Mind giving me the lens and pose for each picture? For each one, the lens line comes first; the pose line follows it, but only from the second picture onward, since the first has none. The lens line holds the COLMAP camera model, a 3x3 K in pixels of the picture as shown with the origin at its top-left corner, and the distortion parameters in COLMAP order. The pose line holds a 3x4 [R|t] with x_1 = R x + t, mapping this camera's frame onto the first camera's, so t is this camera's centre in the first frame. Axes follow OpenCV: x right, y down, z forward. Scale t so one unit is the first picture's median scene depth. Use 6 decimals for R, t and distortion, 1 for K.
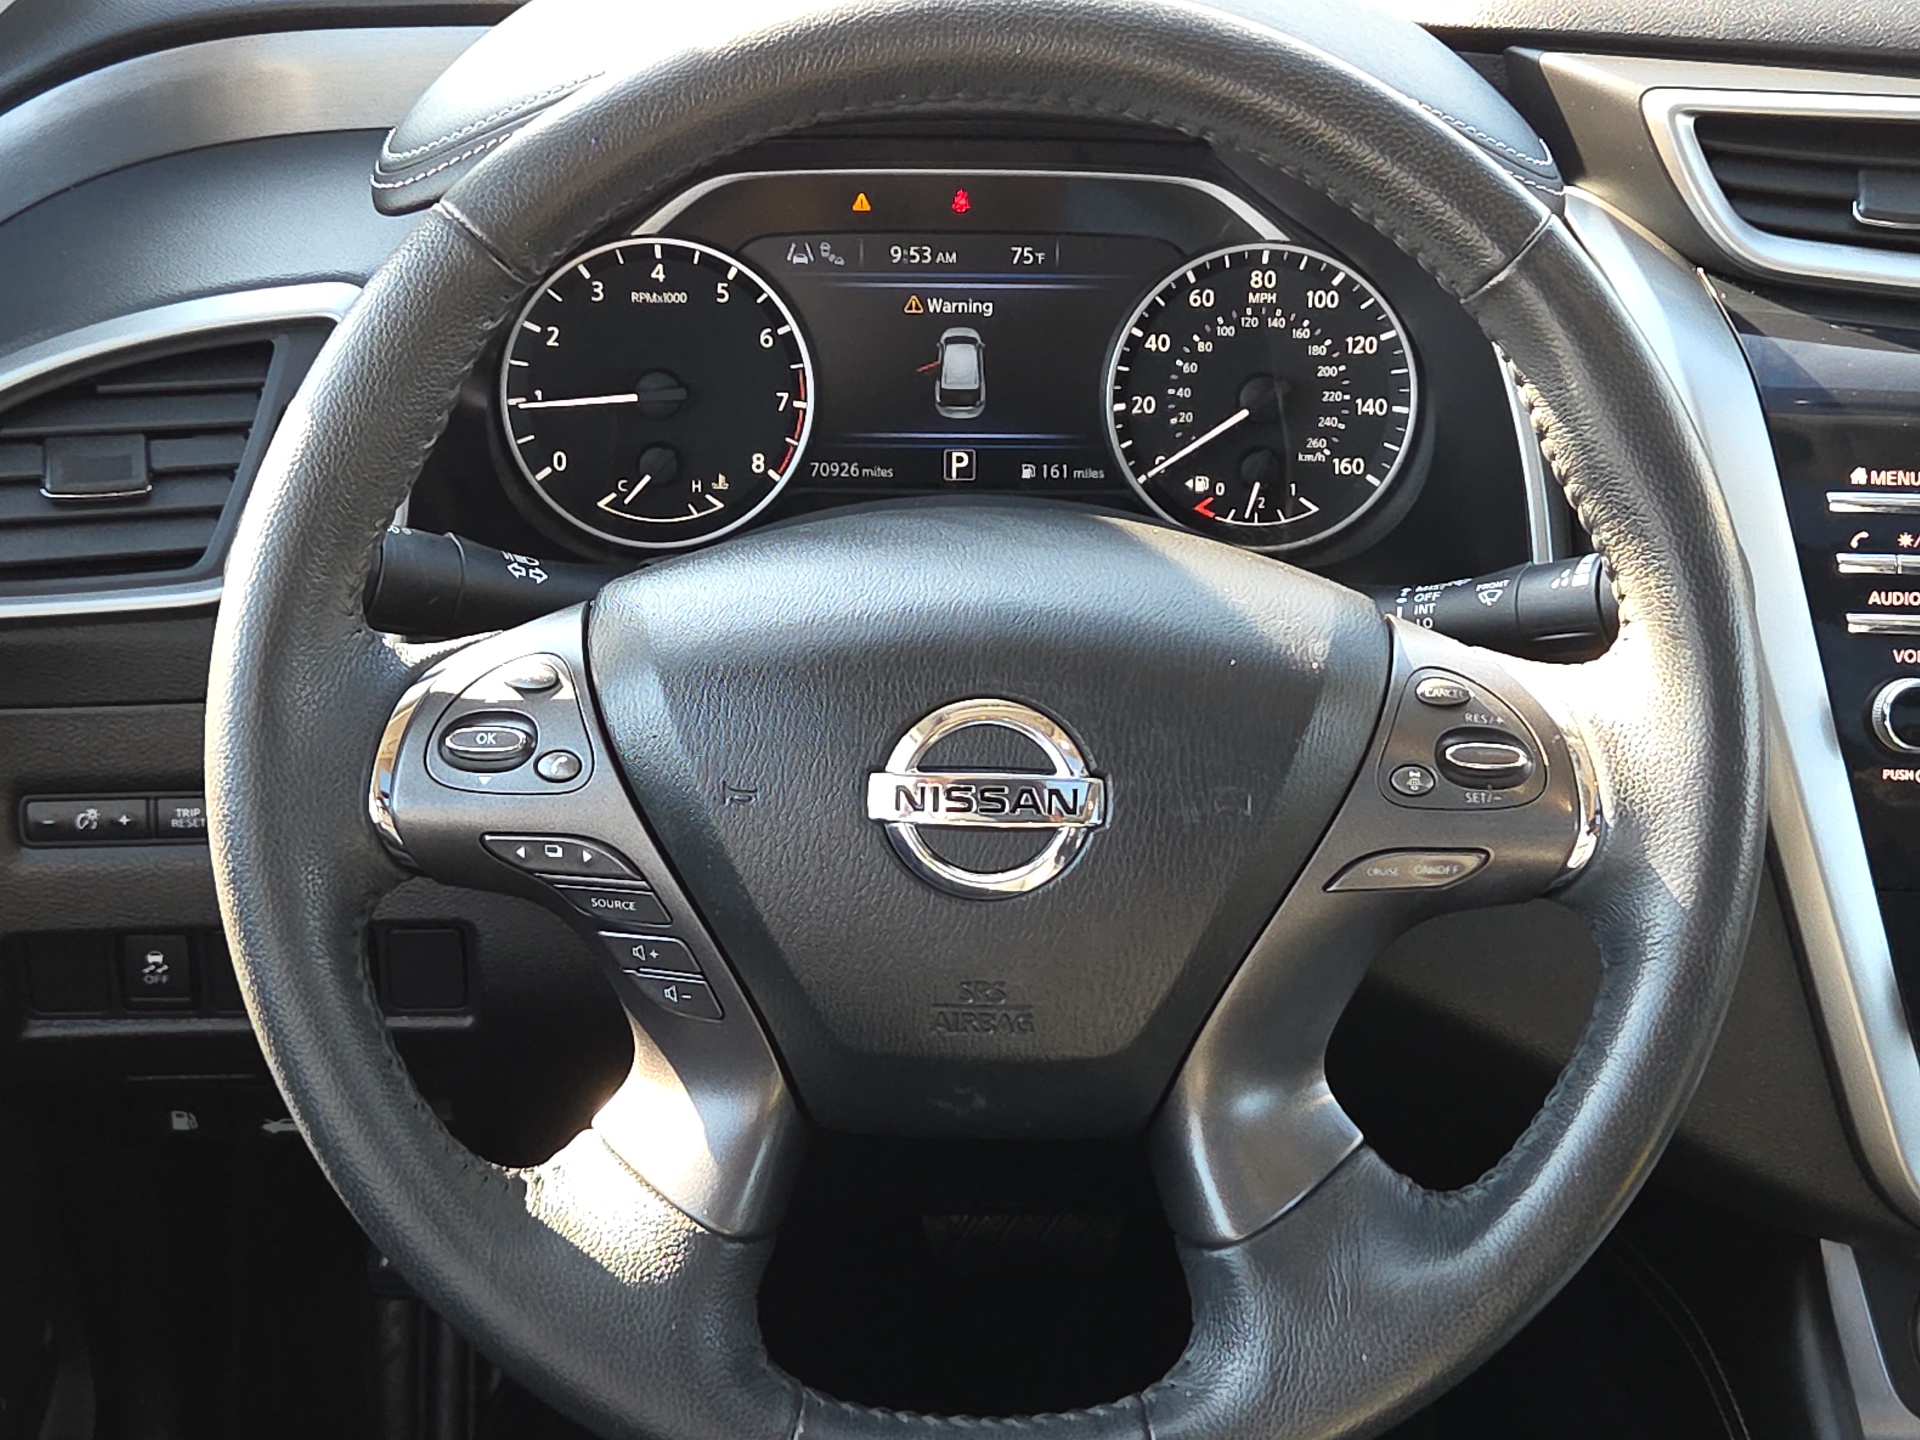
lens RADIAL K [[3116.9, 0, 955.1], [0, 3116.9, 682.6], [0, 0, 1]] dist [0.111485, 0.000000]
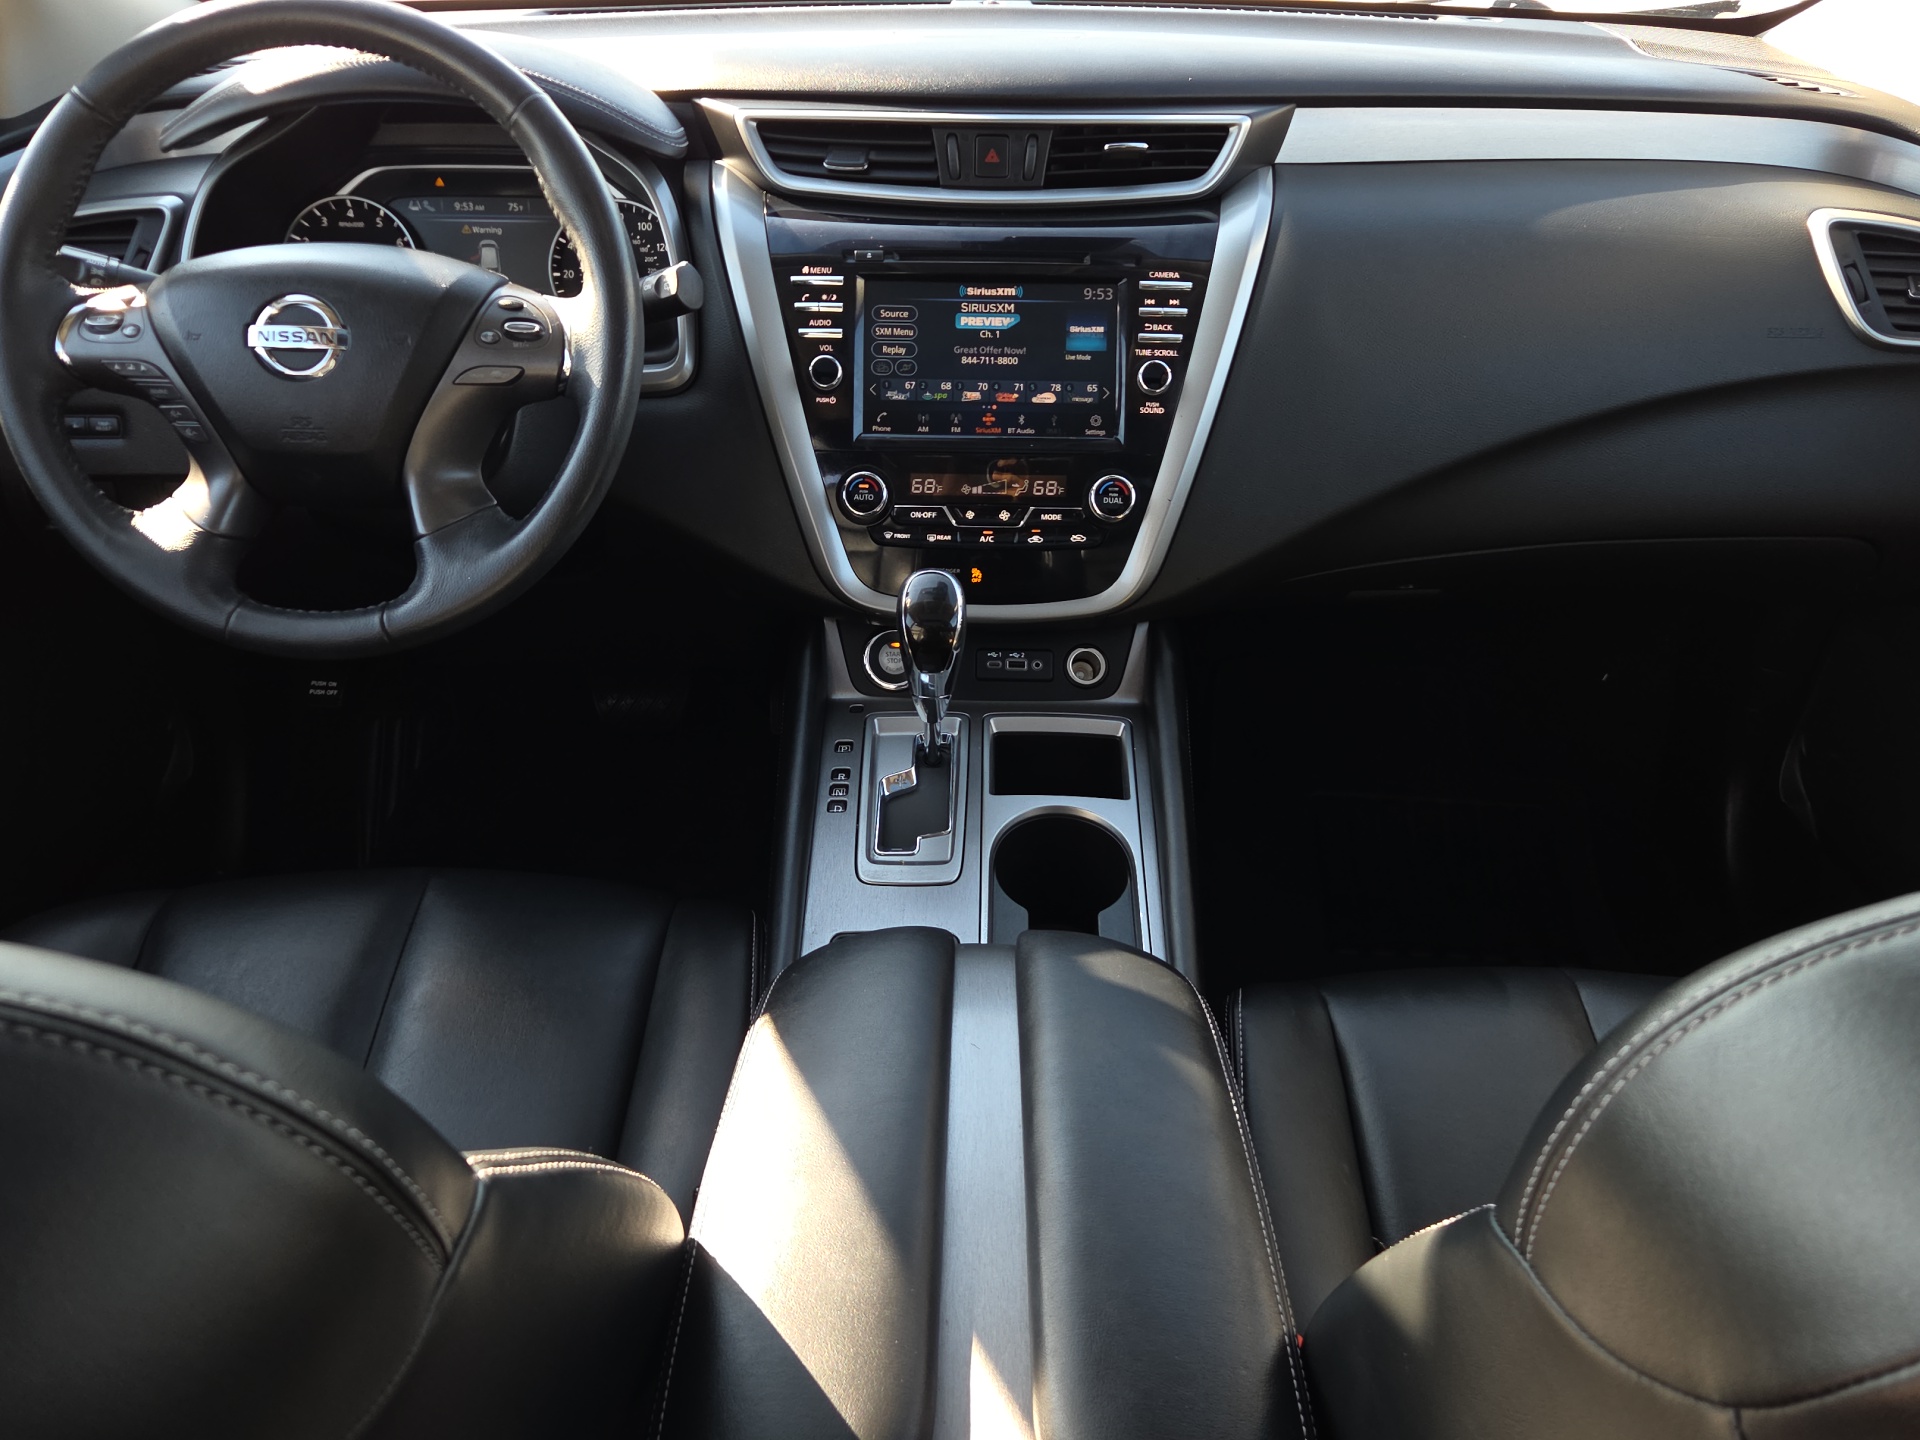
lens RADIAL K [[1526.8, 0, 913.2], [0, 1526.8, 699.5], [0, 0, 1]] dist [0.073890, -0.029546]
pose [[0.999253, 0.000568, -0.038654, 0.354118], [0.000465, 0.999643, 0.026708, 0.190141], [0.038655, -0.026706, 0.998896, -0.115480]]
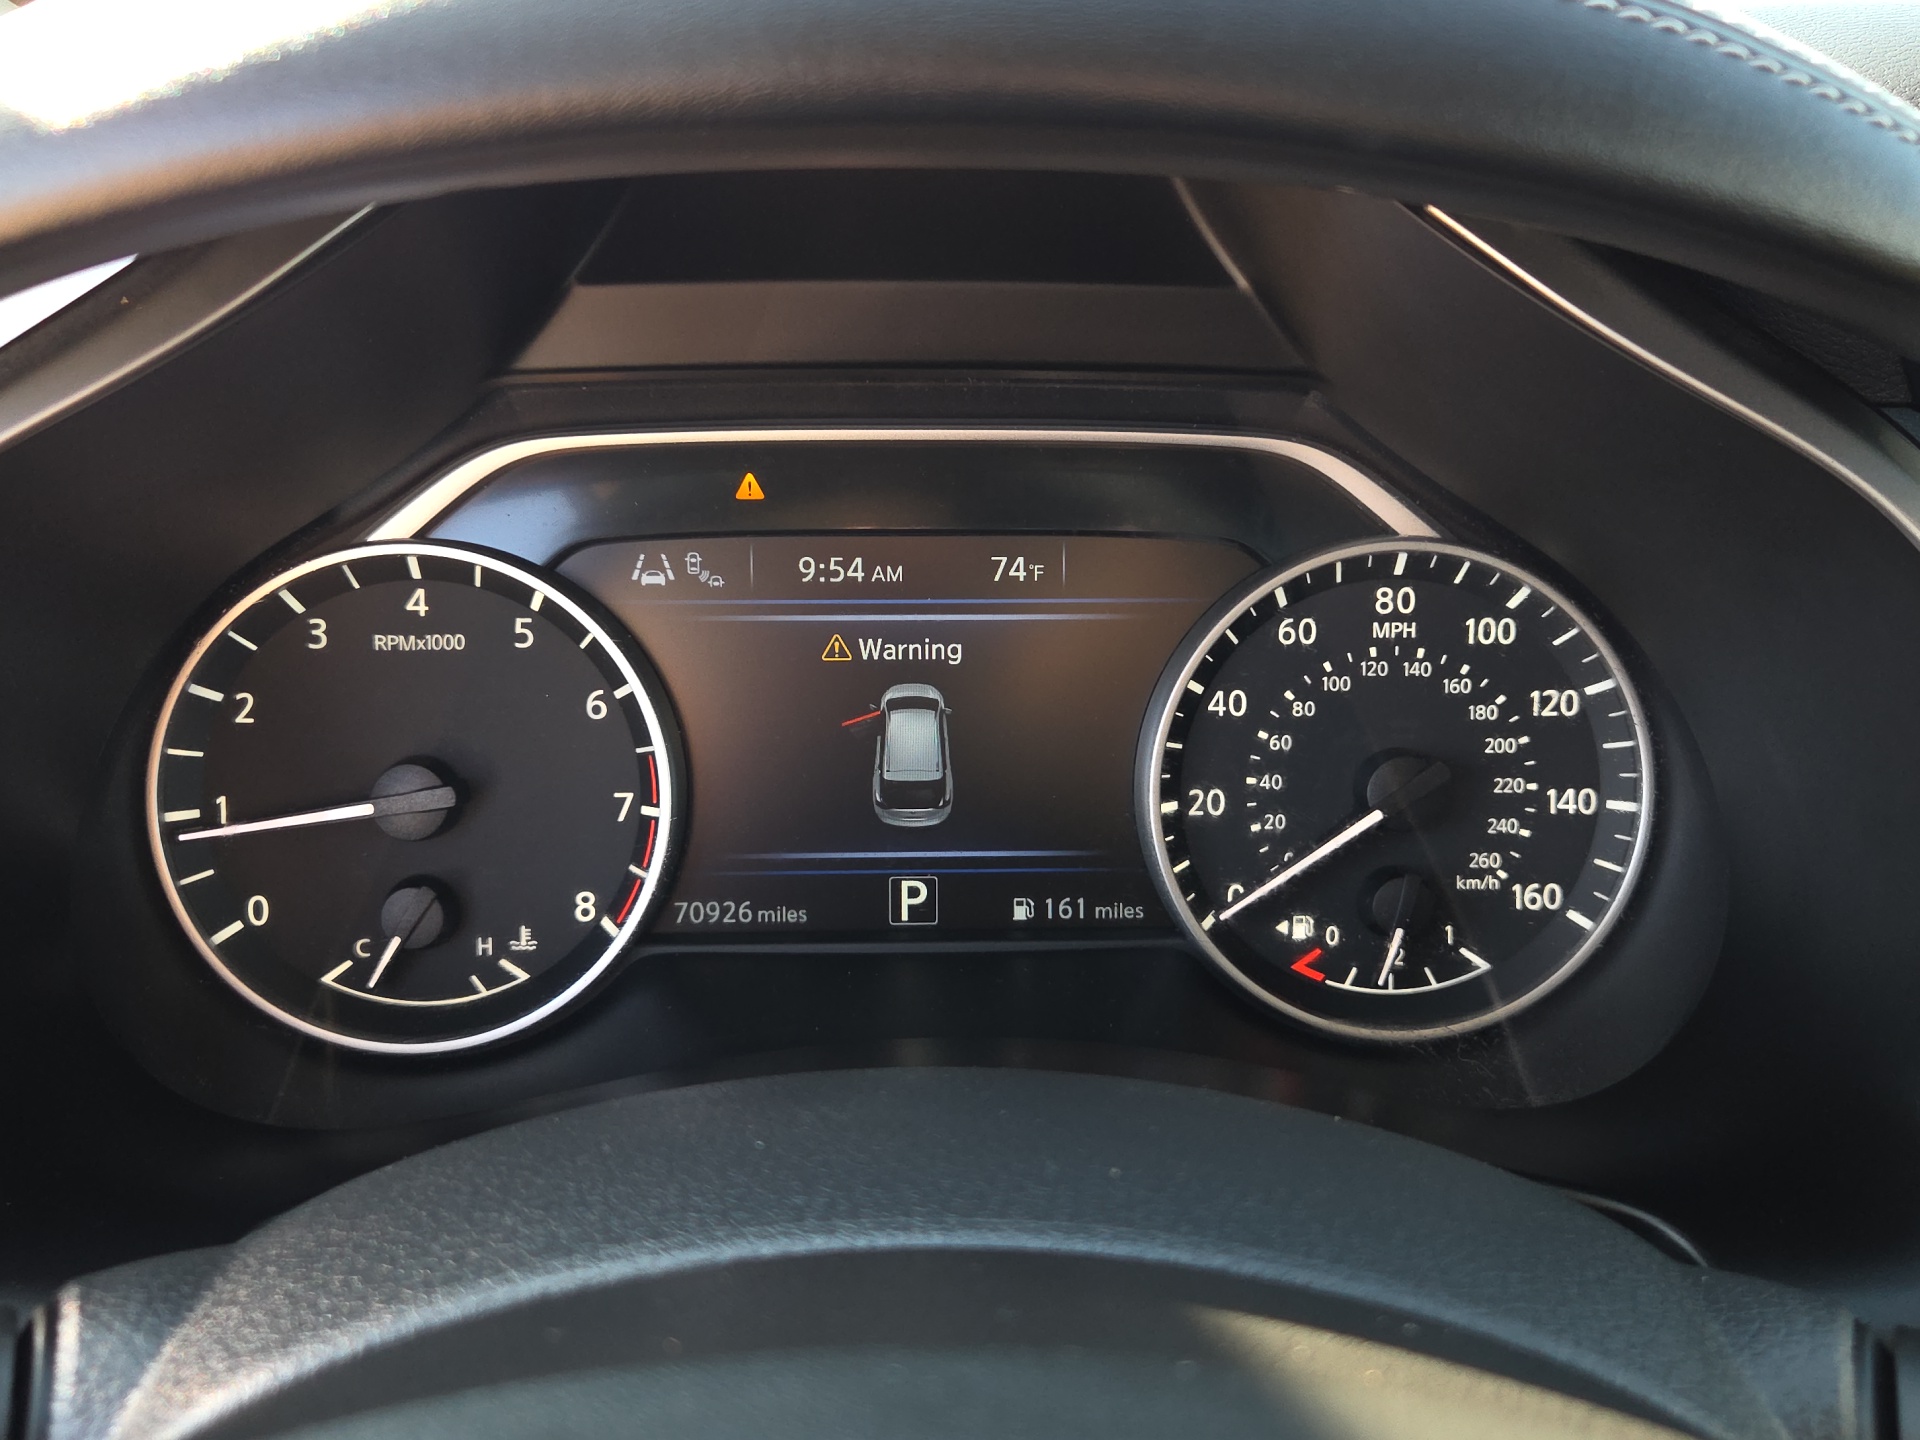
lens RADIAL K [[1401.4, 0, 972.2], [0, 1401.4, 719.8], [0, 0, 1]] dist [0.031728, -0.004180]
pose [[0.999826, -0.014473, -0.011795, 0.017221], [0.013158, 0.994409, -0.104777, -0.077098], [0.013245, 0.104603, 0.994426, 0.722846]]
